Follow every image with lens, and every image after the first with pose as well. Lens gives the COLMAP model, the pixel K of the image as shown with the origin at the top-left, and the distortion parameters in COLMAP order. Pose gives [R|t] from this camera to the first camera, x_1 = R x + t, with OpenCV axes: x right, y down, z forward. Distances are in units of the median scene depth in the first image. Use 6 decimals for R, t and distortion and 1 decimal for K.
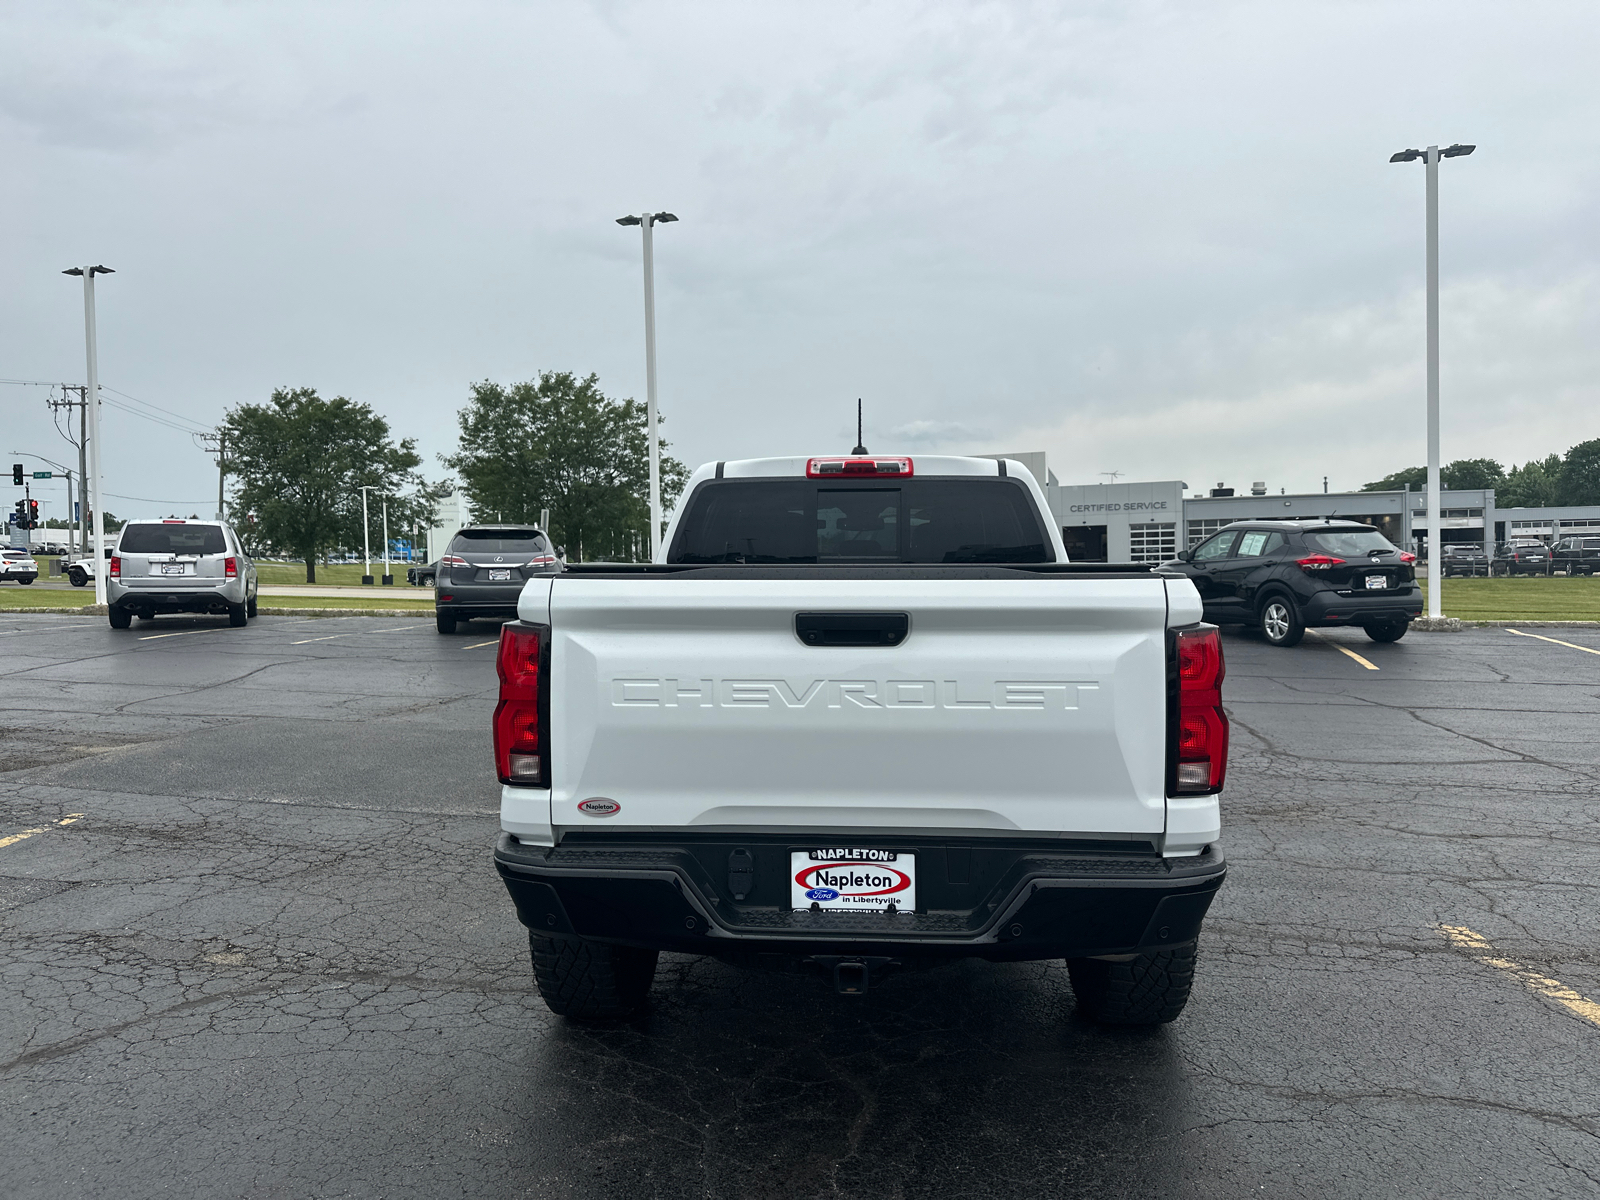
lens RADIAL K [[1115.9, 0, 803.6], [0, 1115.9, 593.7], [0, 0, 1]] dist [0.075529, -0.104498]
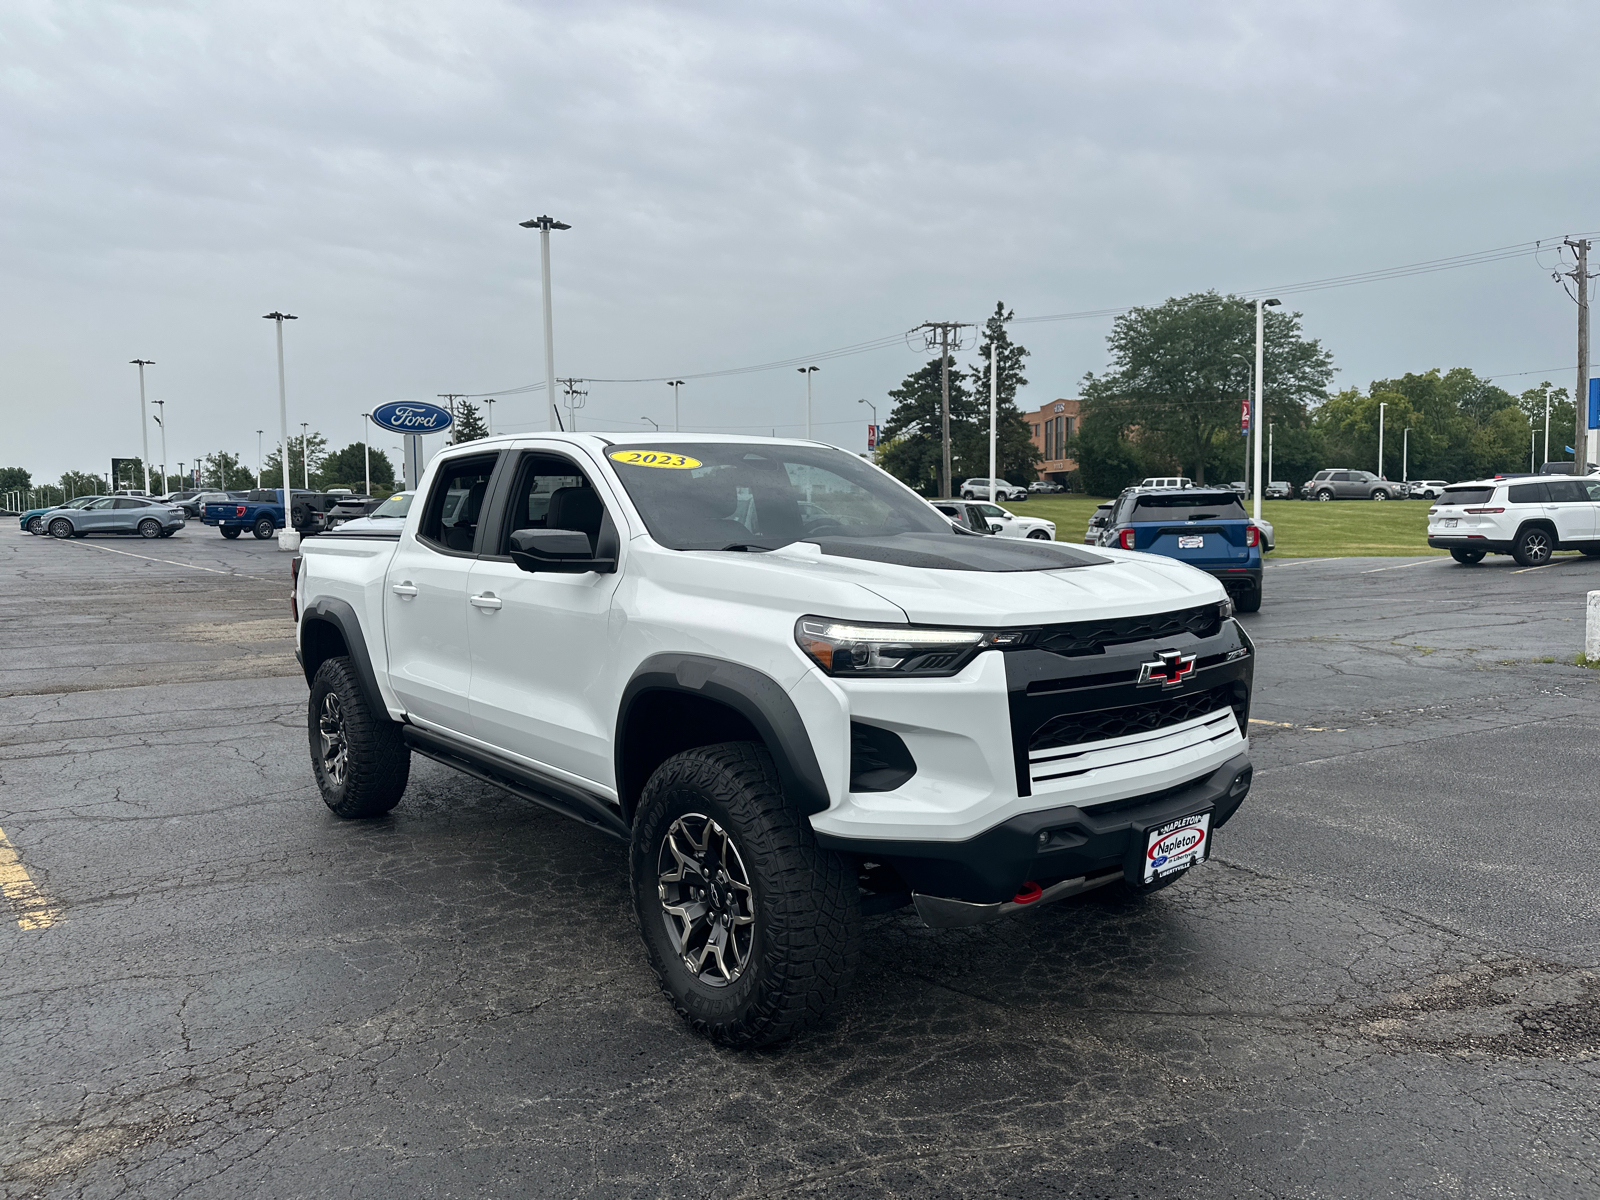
lens RADIAL K [[1115.9, 0, 803.6], [0, 1115.9, 593.7], [0, 0, 1]] dist [0.075529, -0.104498]
pose [[-0.736200, 0.069646, -0.673171, 0.797305], [0.006852, 0.995407, 0.095491, -0.080345], [0.676730, 0.065687, -0.733295, 2.345744]]
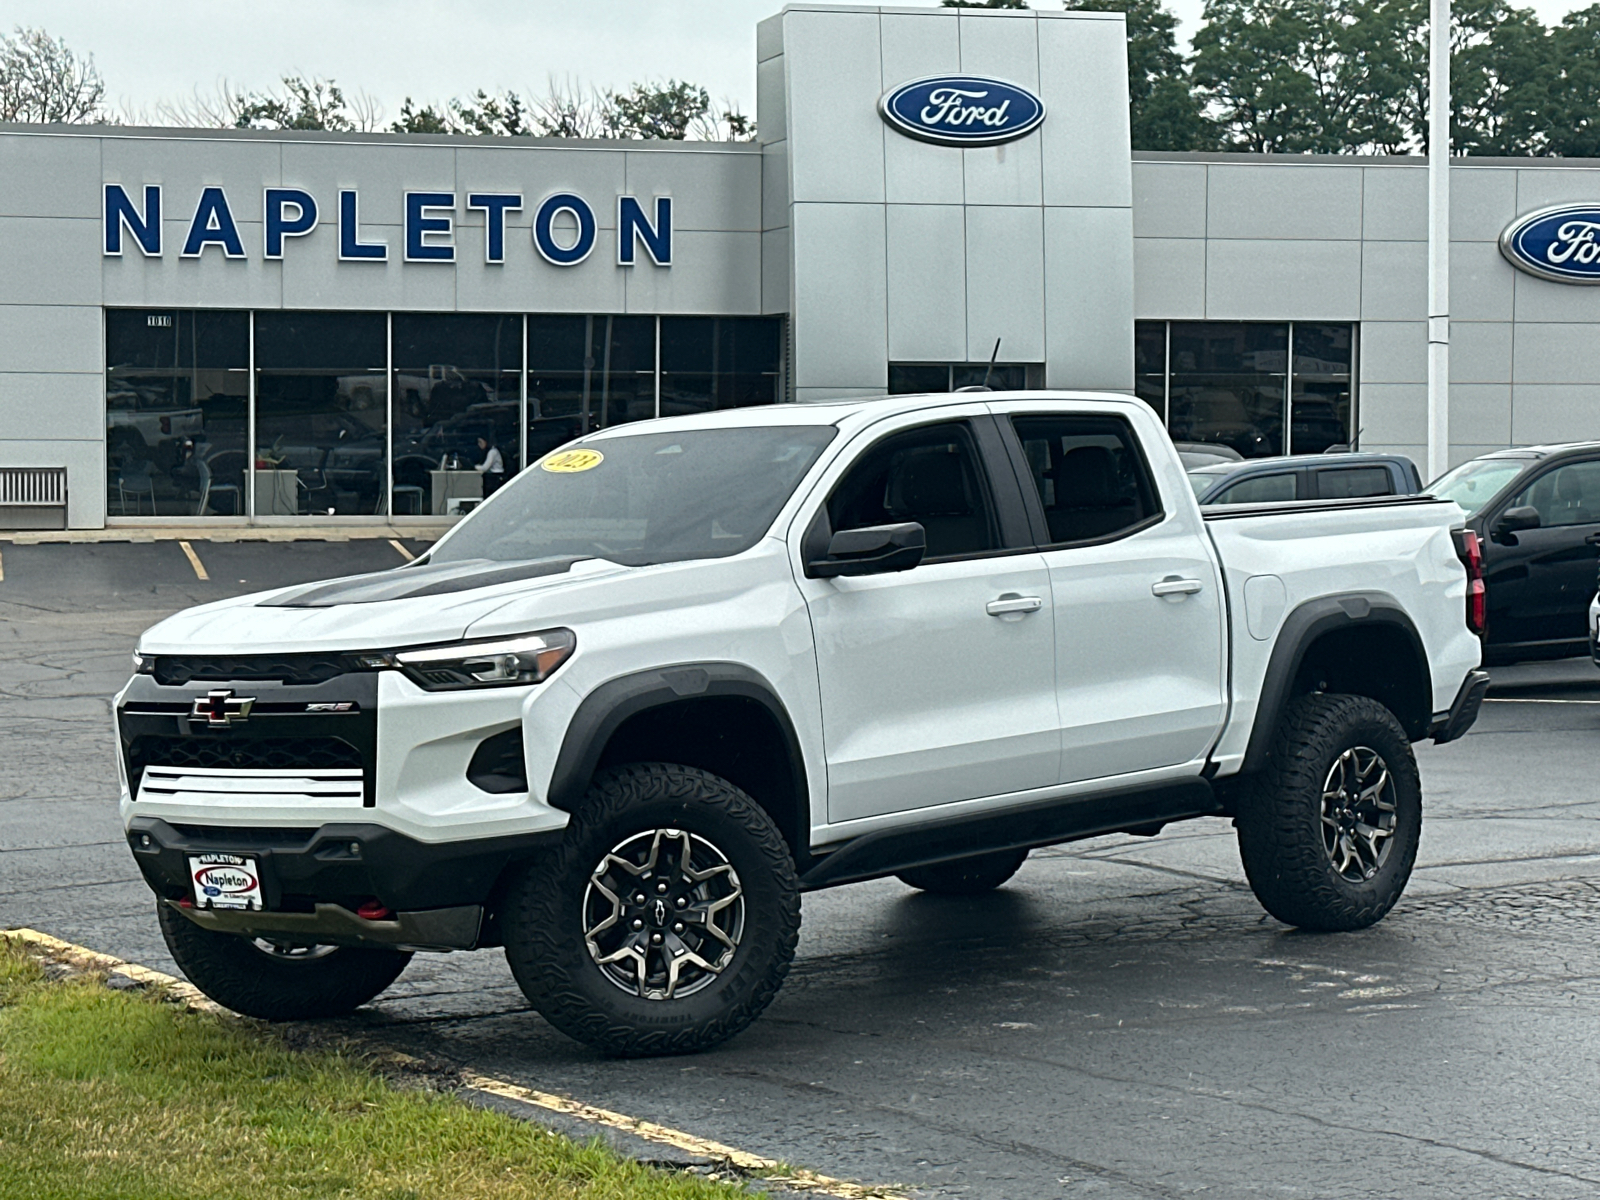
lens RADIAL K [[3674.4, 0, 800.0], [0, 3674.4, 600.0], [0, 0, 1]] dist [0.000602, 0.553043]
pose [[-0.778900, 0.027058, 0.626565, -1.810877], [0.071612, 0.996372, 0.045994, -0.119042], [-0.623047, 0.080694, -0.778011, 3.691198]]
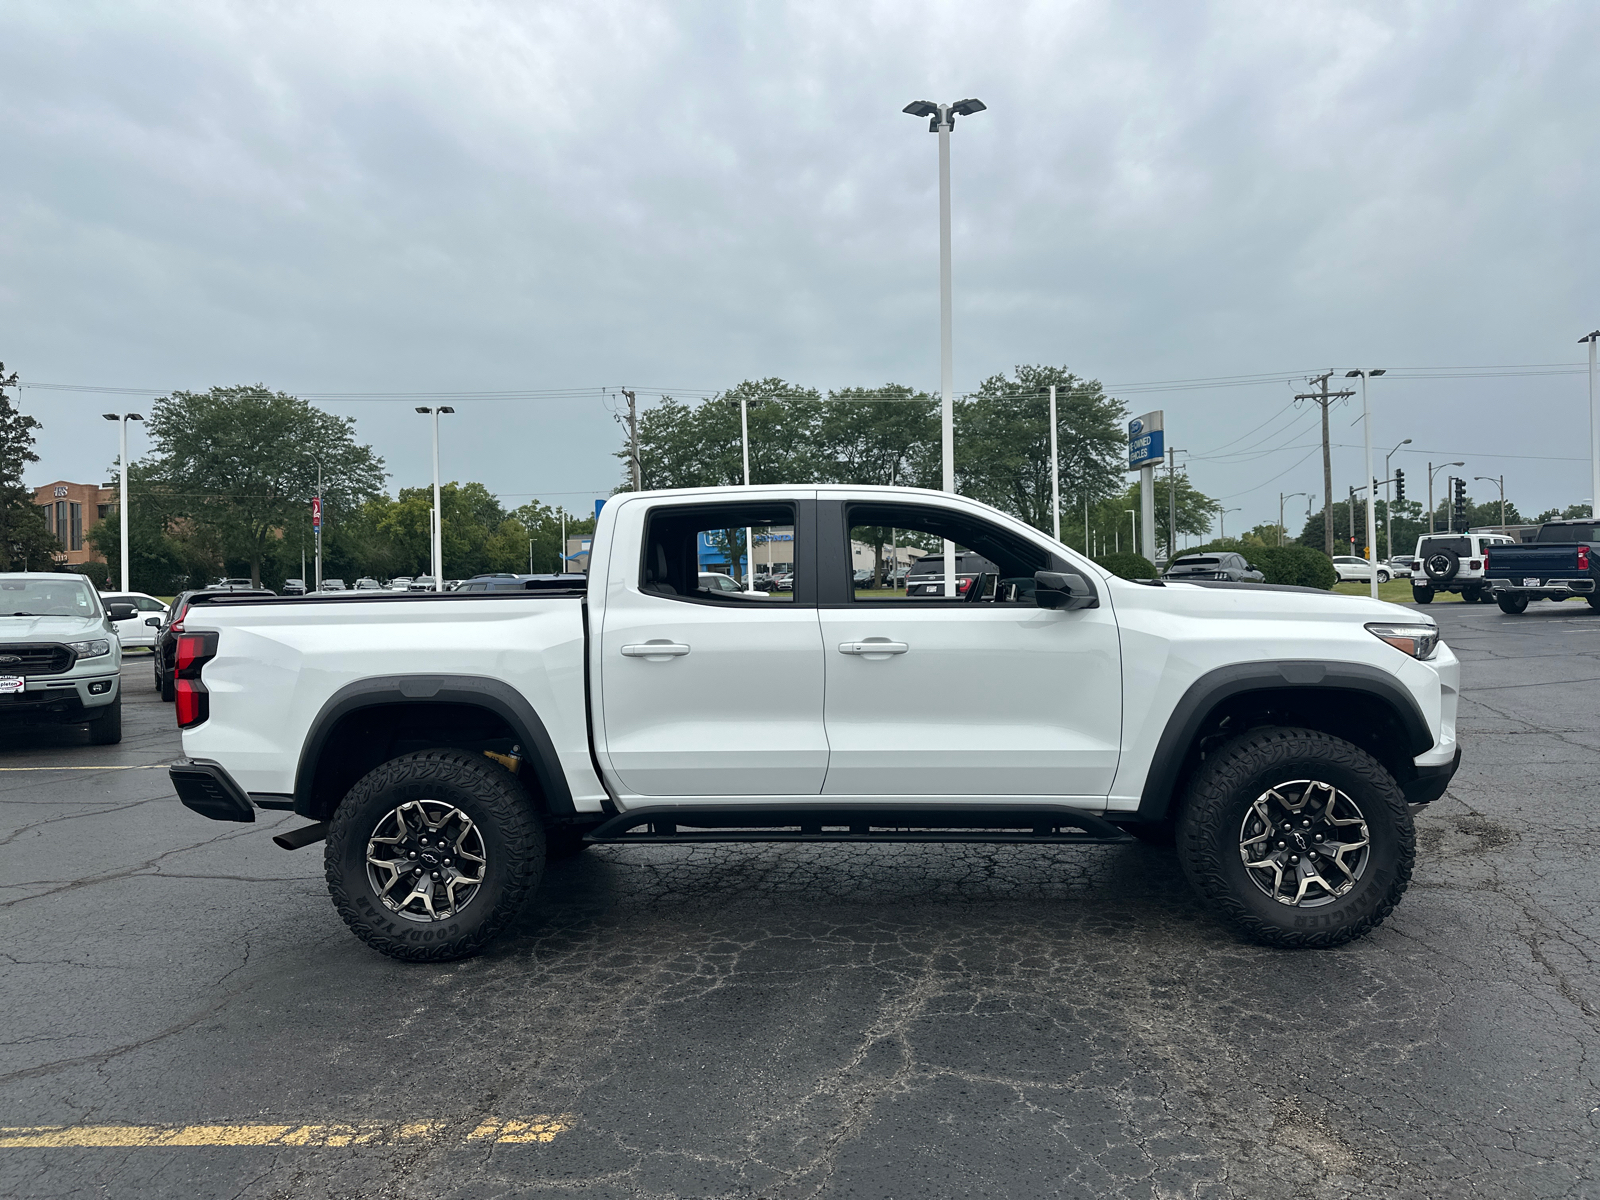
lens RADIAL K [[1111.7, 0, 808.1], [0, 1111.7, 584.8], [0, 0, 1]] dist [0.053853, -0.071075]
pose [[0.003706, 0.001670, -0.999992, 1.371106], [-0.003043, 0.999994, 0.001659, -0.035191], [0.999989, 0.003036, 0.003711, 1.279336]]
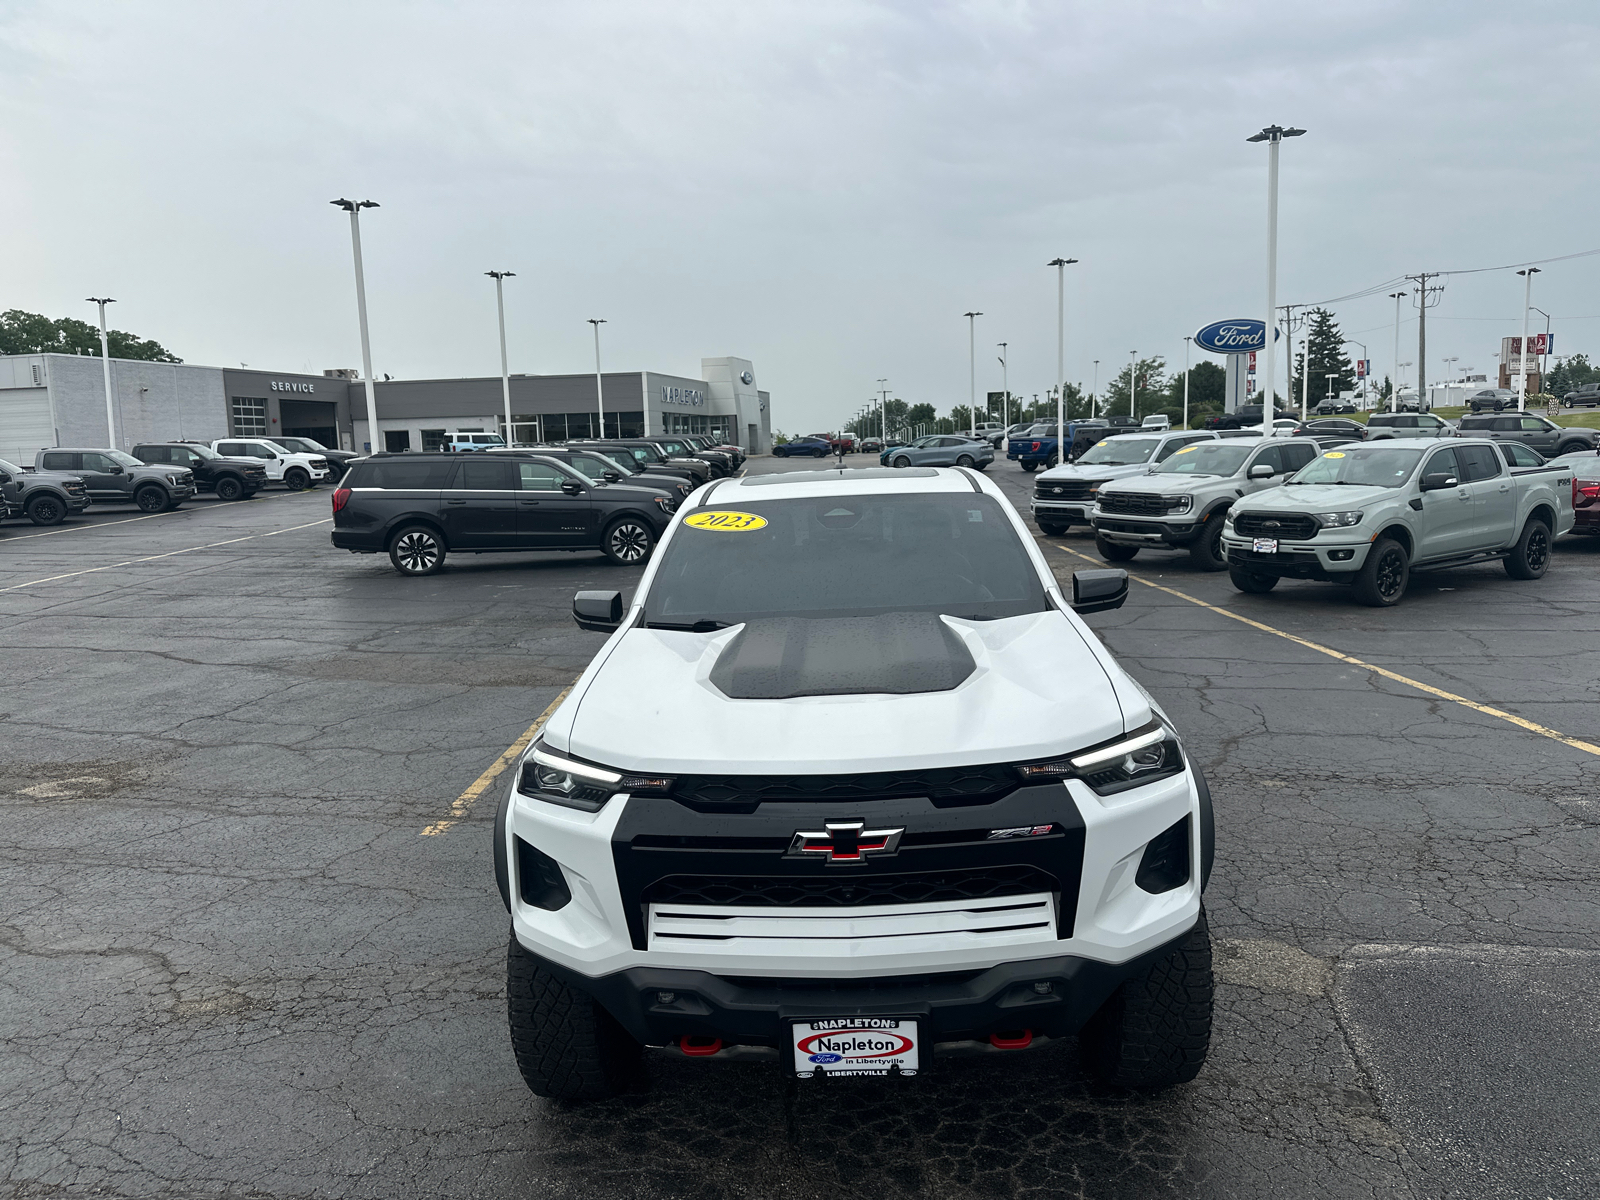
lens RADIAL K [[1115.9, 0, 803.6], [0, 1115.9, 593.7], [0, 0, 1]] dist [0.075529, -0.104498]
pose [[-0.998532, 0.052580, -0.013032, 0.131556], [0.050098, 0.987850, 0.147116, -0.193518], [0.020609, 0.146247, -0.989033, 2.576598]]
